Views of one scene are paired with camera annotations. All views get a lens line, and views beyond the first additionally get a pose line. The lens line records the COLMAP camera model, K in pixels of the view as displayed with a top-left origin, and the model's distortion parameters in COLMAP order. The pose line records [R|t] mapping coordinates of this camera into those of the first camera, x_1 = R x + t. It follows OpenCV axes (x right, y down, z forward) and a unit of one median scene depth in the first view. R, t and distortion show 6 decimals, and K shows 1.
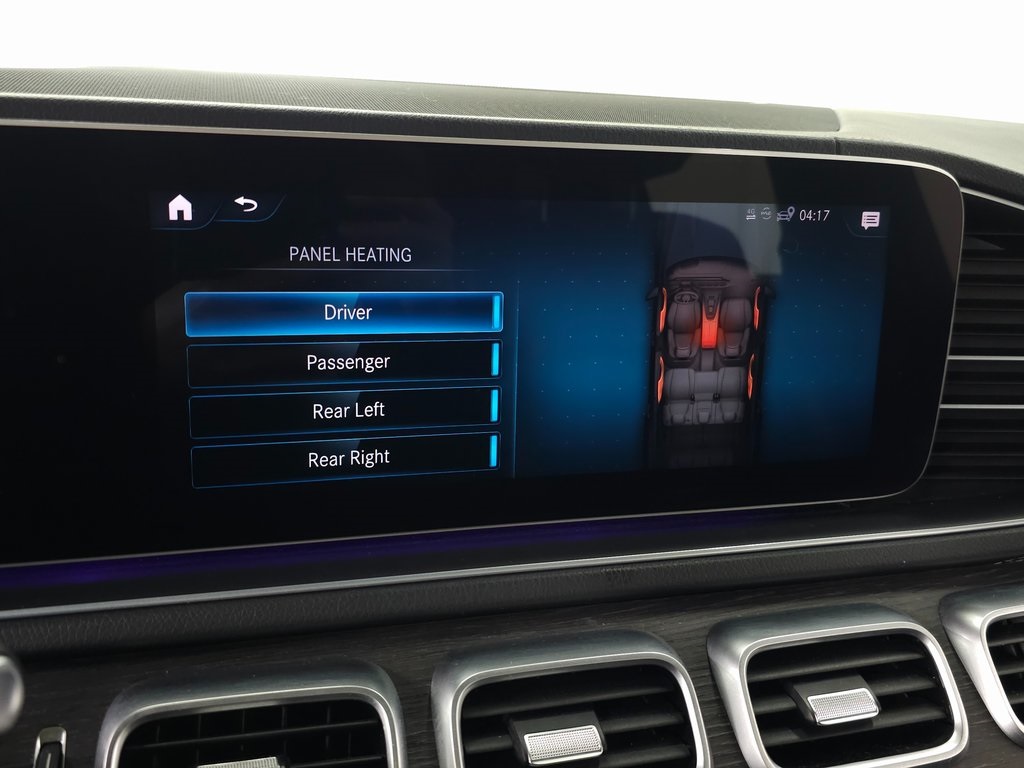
lens RADIAL K [[944.6, 0, 512.0], [0, 944.6, 384.0], [0, 0, 1]] dist [0.005232, -0.007564]
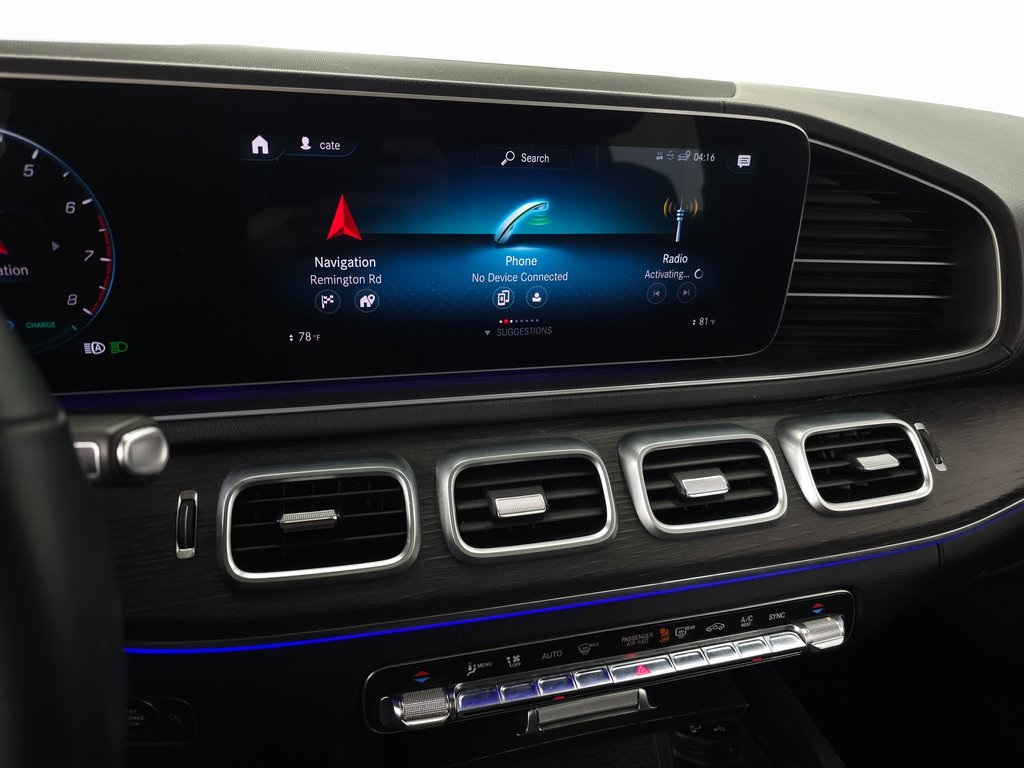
lens RADIAL K [[687.4, 0, 517.5], [0, 687.4, 377.9], [0, 0, 1]] dist [0.044703, -0.069490]
pose [[0.999949, 0.008774, 0.004943, 0.038317], [-0.009300, 0.992843, 0.119063, 0.035379], [-0.003863, -0.119103, 0.992874, -0.089398]]
